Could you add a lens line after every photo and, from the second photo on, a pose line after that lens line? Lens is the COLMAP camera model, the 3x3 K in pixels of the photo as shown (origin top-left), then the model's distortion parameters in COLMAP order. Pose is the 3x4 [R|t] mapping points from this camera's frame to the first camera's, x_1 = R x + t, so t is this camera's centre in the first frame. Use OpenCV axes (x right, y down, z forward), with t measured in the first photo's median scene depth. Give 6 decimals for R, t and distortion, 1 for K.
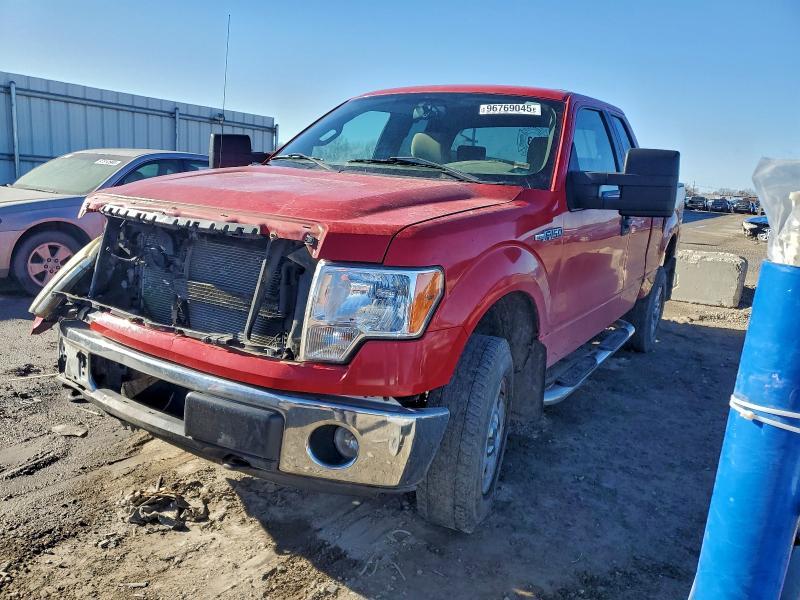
lens RADIAL K [[575.6, 0, 400.0], [0, 575.6, 300.0], [0, 0, 1]] dist [0.006975, 0.000640]
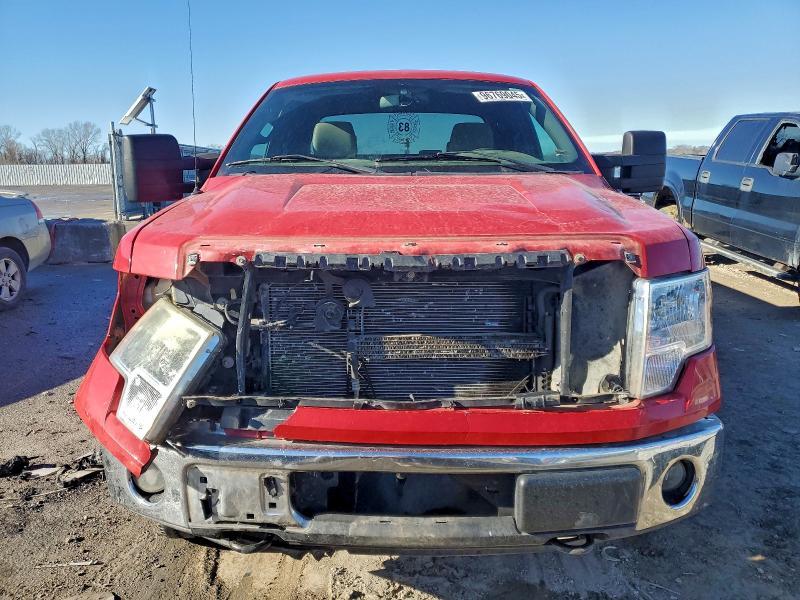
lens RADIAL K [[575.6, 0, 400.0], [0, 575.6, 300.0], [0, 0, 1]] dist [0.006975, 0.000640]
pose [[0.859380, -0.179032, 0.478971, -0.691032], [0.166184, 0.983643, 0.069498, -0.126119], [-0.483579, 0.019872, 0.875075, 0.338745]]
